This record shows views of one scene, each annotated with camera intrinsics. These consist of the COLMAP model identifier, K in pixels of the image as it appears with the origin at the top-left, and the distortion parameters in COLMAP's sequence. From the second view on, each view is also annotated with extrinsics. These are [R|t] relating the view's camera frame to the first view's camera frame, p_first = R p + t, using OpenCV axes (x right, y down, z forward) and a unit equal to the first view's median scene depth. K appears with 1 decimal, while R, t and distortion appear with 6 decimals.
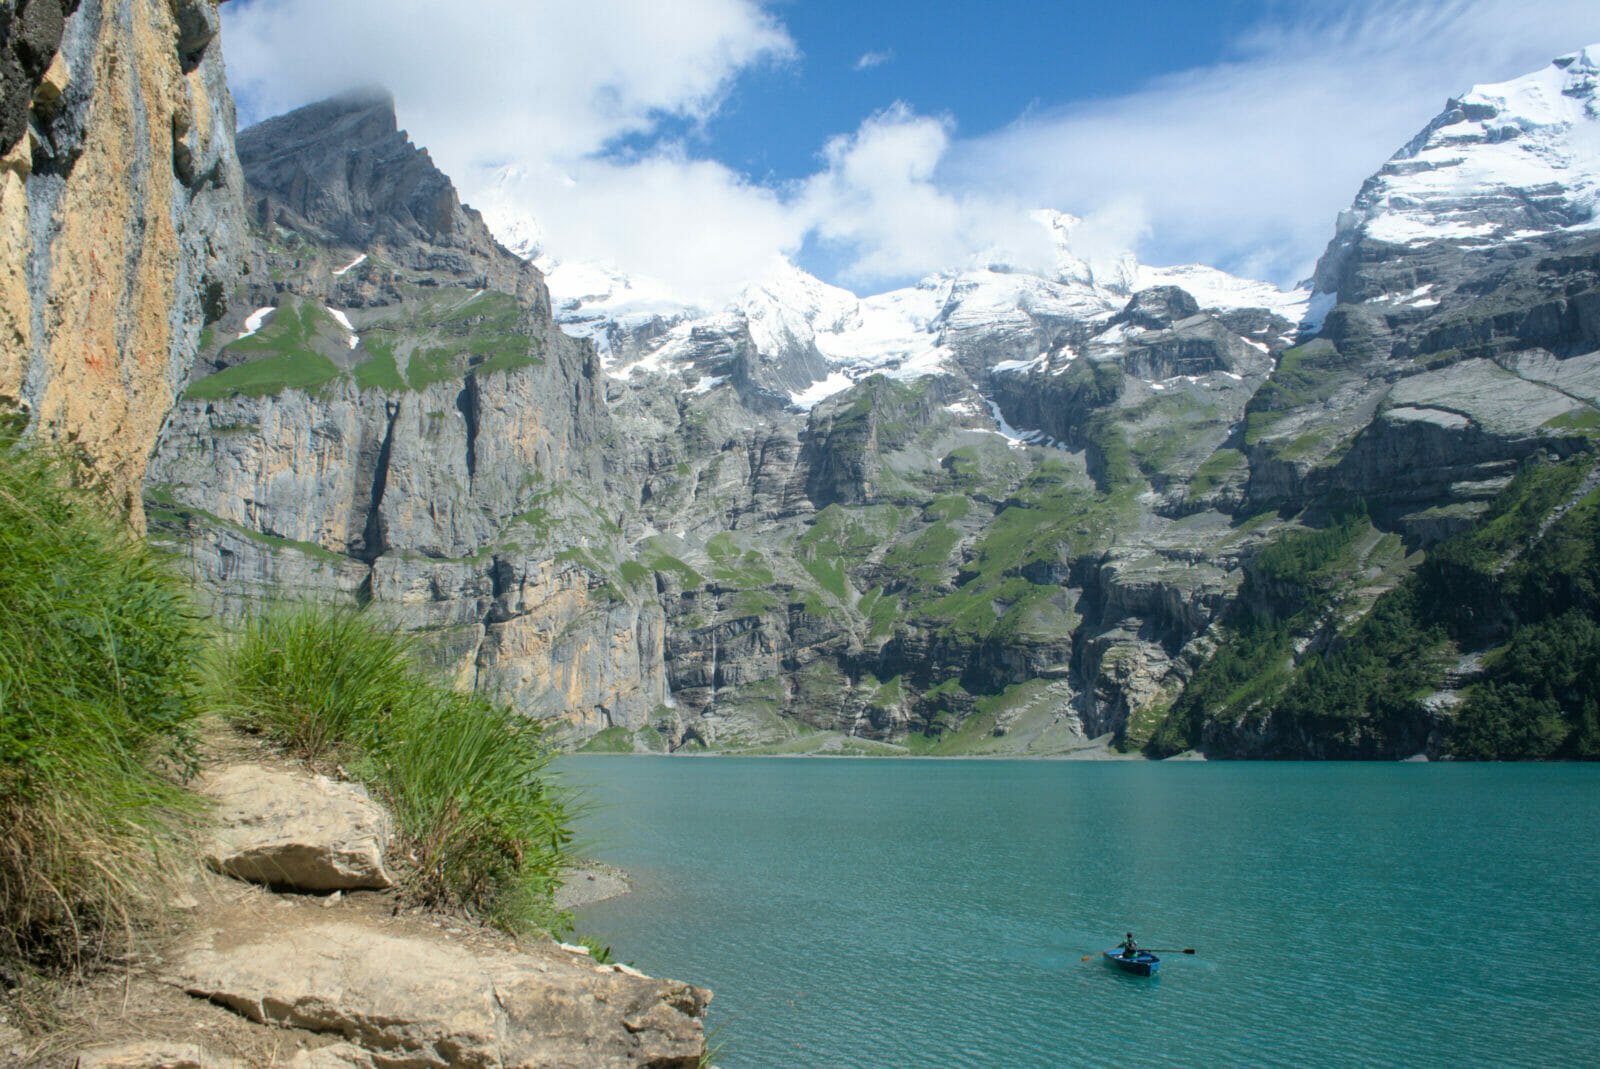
lens RADIAL K [[1323.6, 0, 800.0], [0, 1323.6, 534.5], [0, 0, 1]] dist [-0.084859, 0.012560]
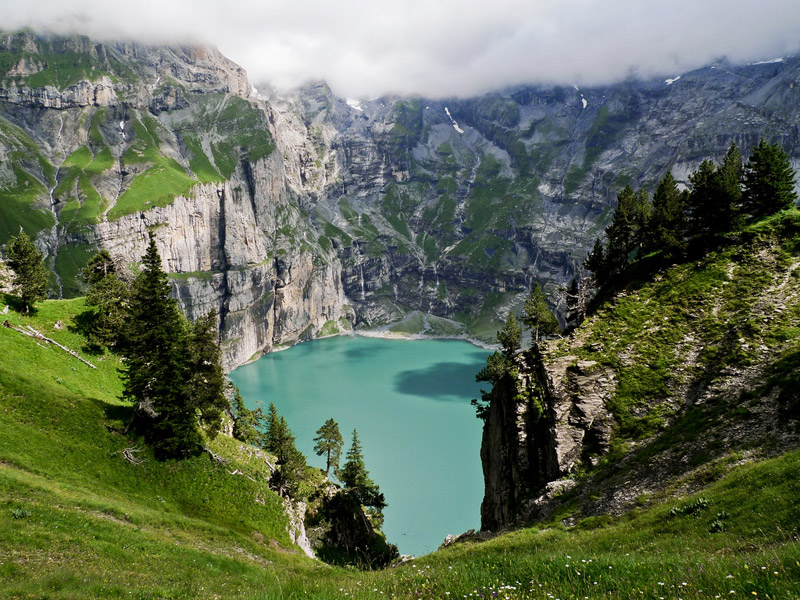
lens RADIAL K [[612.4, 0, 400.0], [0, 612.4, 300.0], [0, 0, 1]] dist [-0.029924, -0.003133]
pose [[0.980657, -0.072601, 0.181773, -0.194794], [0.004882, 0.937452, 0.348082, -0.233871], [-0.195675, -0.340461, 0.919673, 0.023754]]
